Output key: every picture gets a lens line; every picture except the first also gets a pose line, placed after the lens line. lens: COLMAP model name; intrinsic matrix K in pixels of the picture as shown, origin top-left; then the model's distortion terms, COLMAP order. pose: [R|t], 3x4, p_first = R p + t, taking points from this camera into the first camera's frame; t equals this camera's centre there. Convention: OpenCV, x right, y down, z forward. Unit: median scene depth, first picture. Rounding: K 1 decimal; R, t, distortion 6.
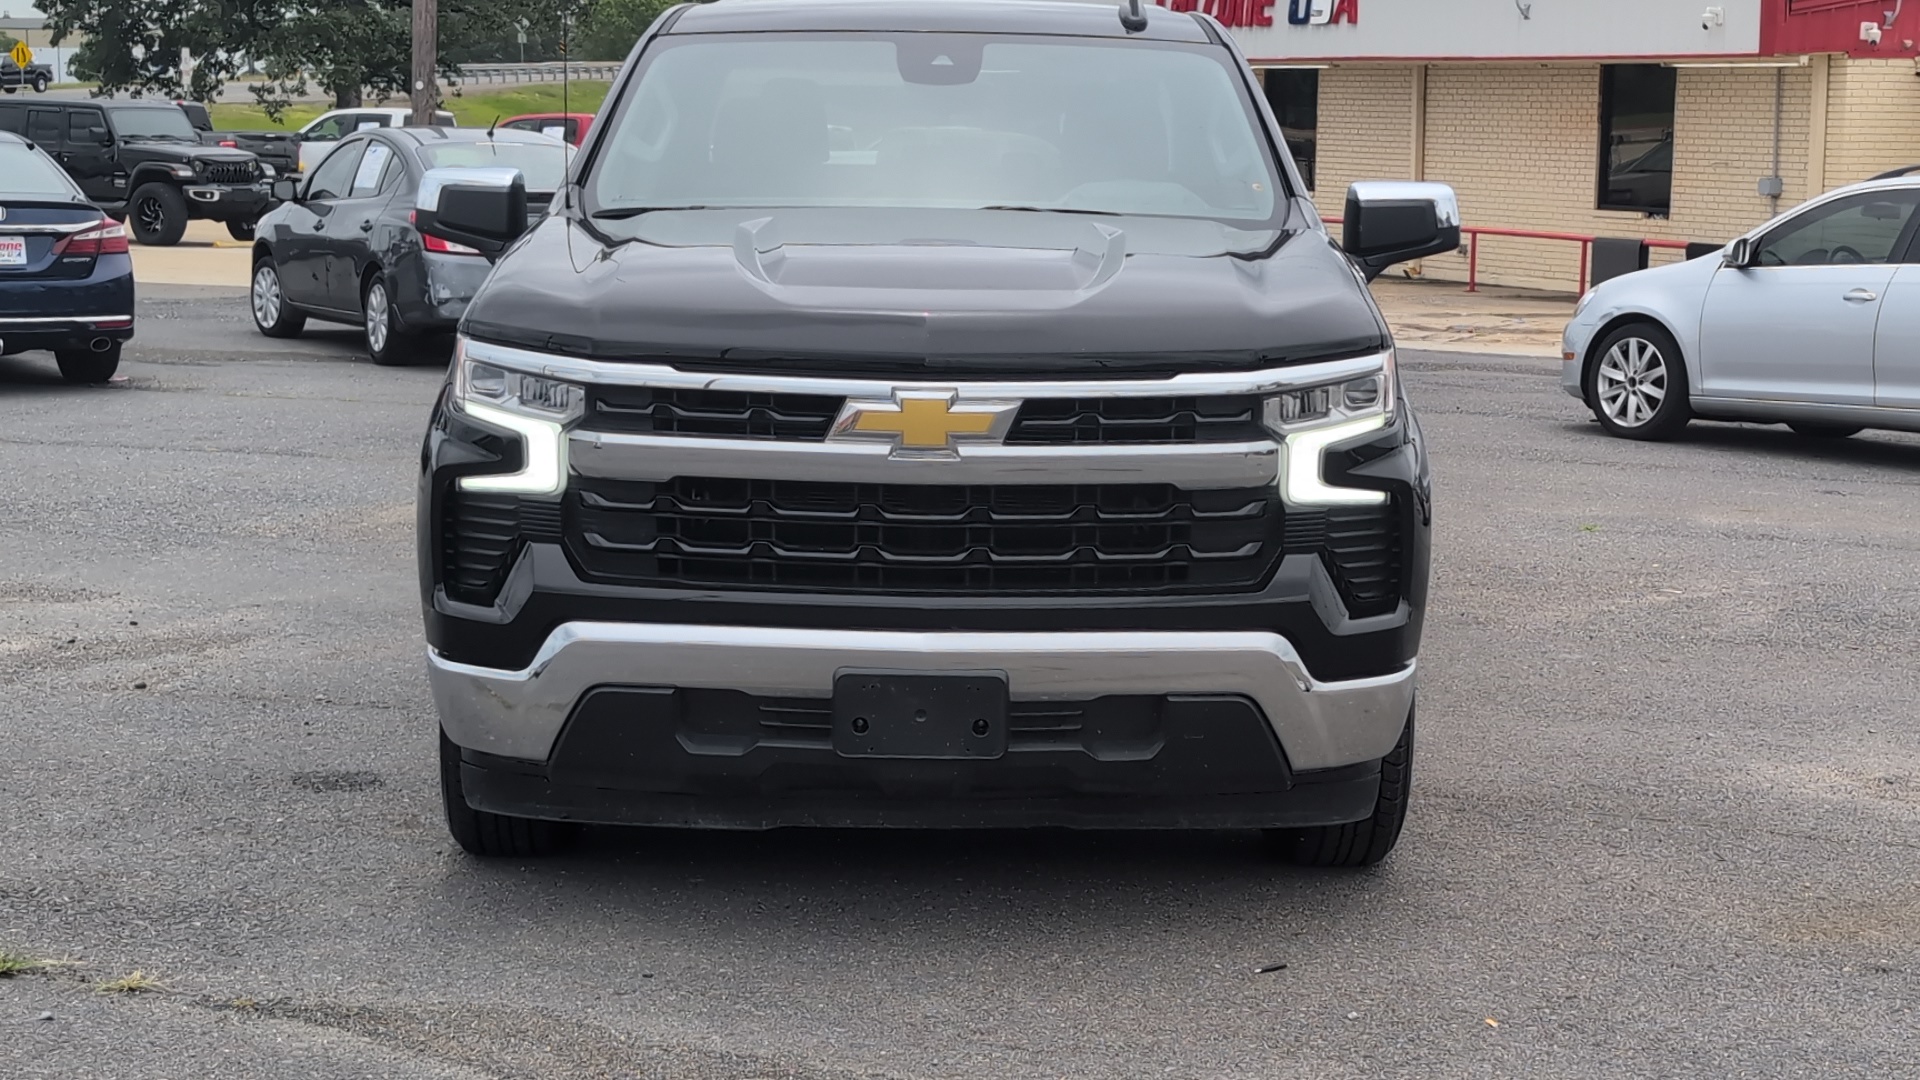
lens RADIAL K [[3246.1, 0, 960.0], [0, 3246.1, 540.0], [0, 0, 1]] dist [0.126908, -0.259297]
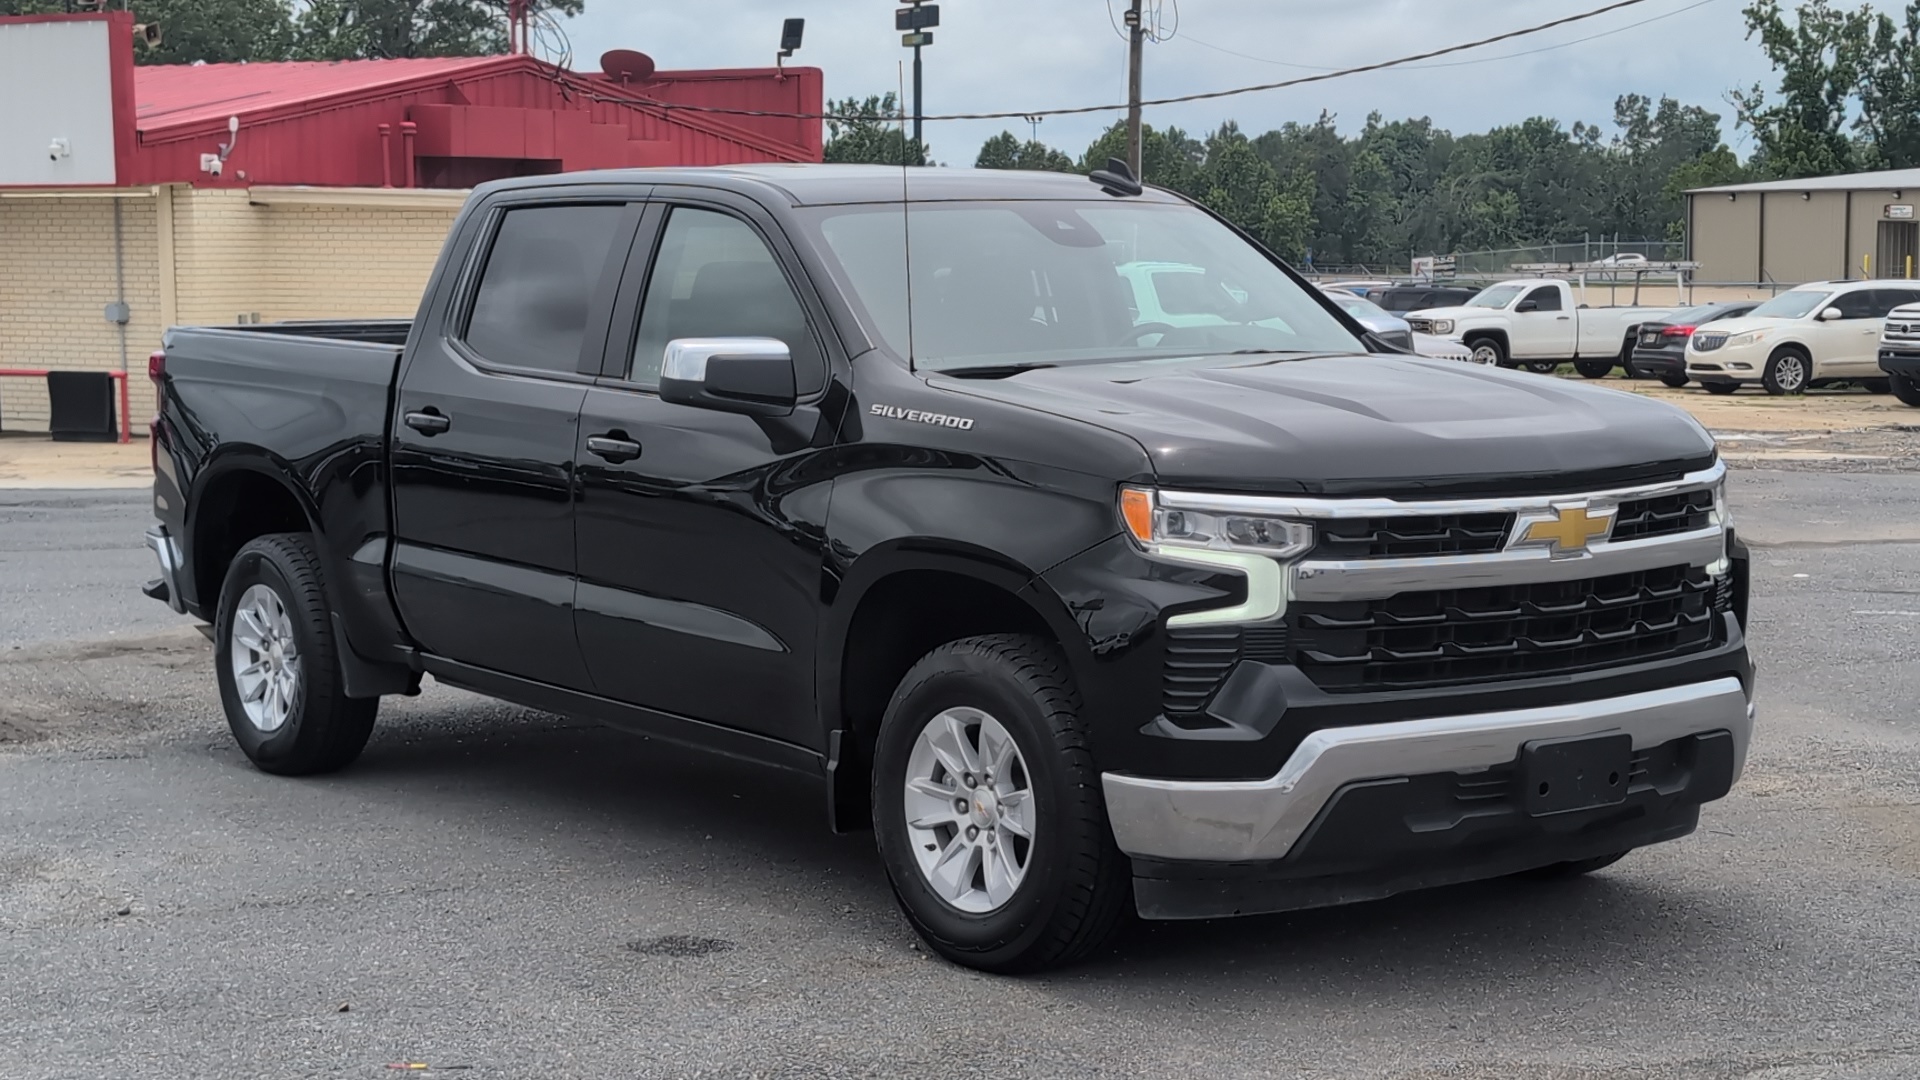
lens RADIAL K [[3246.1, 0, 960.0], [0, 3246.1, 540.0], [0, 0, 1]] dist [0.126908, -0.259297]
pose [[0.793019, -0.077200, 0.604285, -0.888658], [0.098503, 0.995134, -0.002136, -0.050096], [-0.601180, 0.061218, 0.796765, 0.172251]]
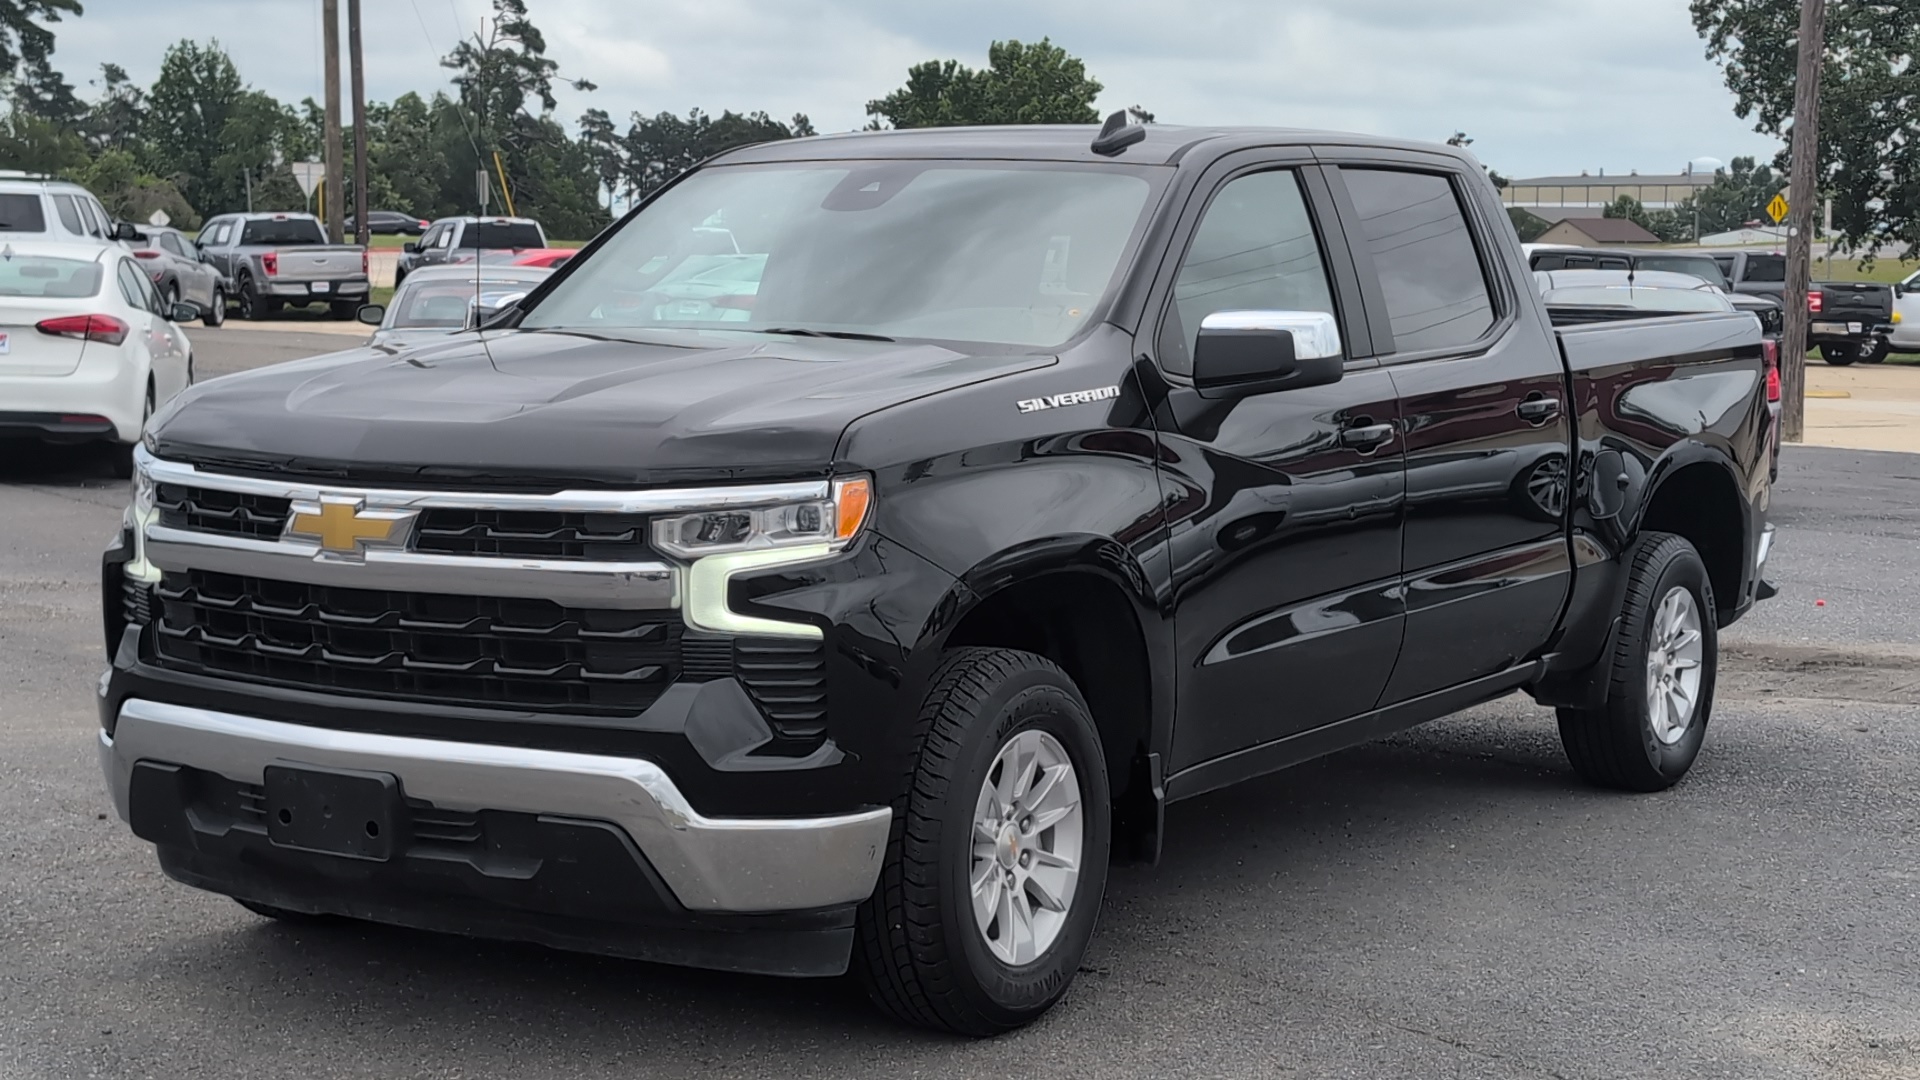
lens RADIAL K [[3246.1, 0, 960.0], [0, 3246.1, 540.0], [0, 0, 1]] dist [0.126908, -0.259297]
pose [[0.838398, 0.045225, -0.543180, 0.693536], [-0.070973, 0.997125, -0.026526, -0.017923], [0.540419, 0.060791, 0.839197, 0.232602]]
